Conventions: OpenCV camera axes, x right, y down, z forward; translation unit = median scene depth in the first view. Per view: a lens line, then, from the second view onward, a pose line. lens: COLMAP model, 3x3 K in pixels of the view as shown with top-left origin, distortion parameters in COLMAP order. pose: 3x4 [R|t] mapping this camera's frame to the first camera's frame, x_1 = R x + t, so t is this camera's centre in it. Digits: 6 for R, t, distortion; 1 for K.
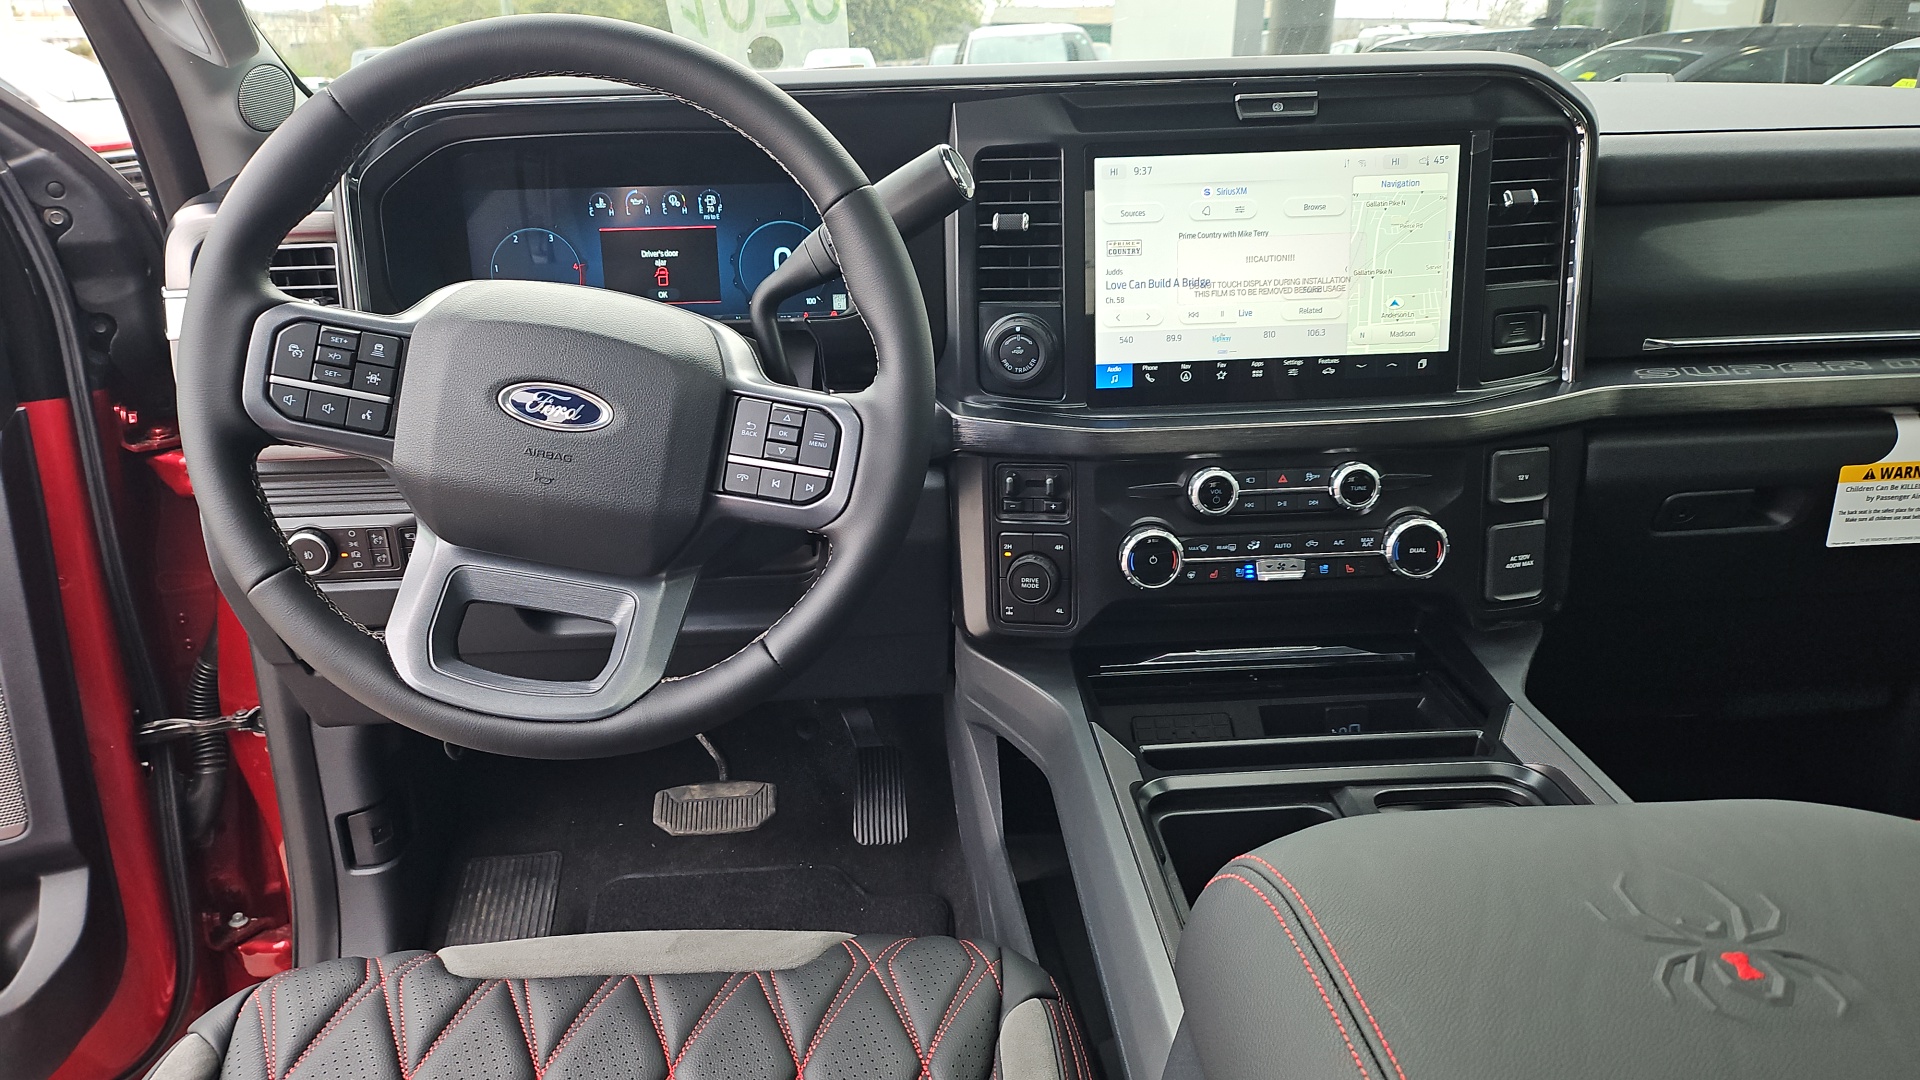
lens RADIAL K [[1360.1, 0, 960.0], [0, 1360.1, 540.0], [0, 0, 1]] dist [0.046931, -0.052175]
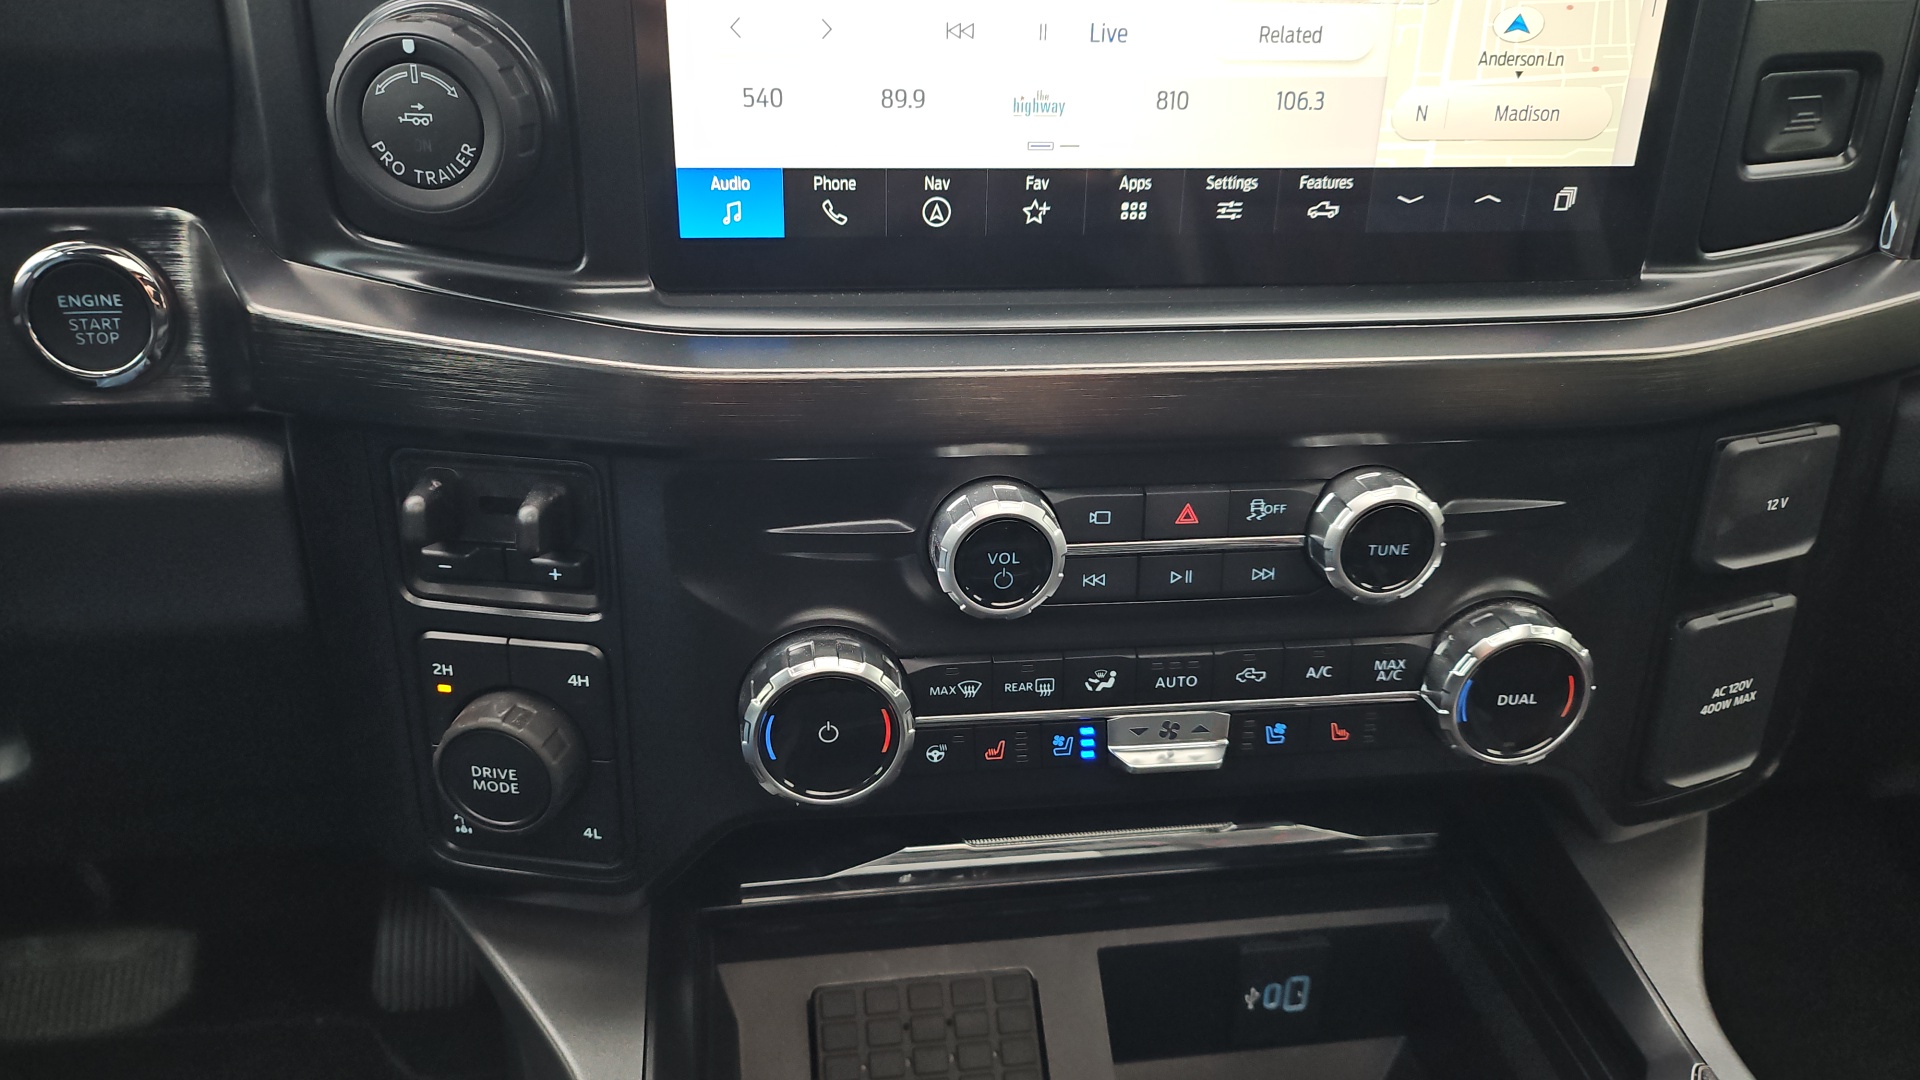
lens RADIAL K [[1360.1, 0, 960.0], [0, 1360.1, 540.0], [0, 0, 1]] dist [0.046931, -0.052175]
pose [[0.993945, 0.009244, 0.109486, 0.134491], [-0.028544, 0.983965, 0.176061, -0.099414], [-0.106103, -0.178120, 0.978272, 0.640291]]
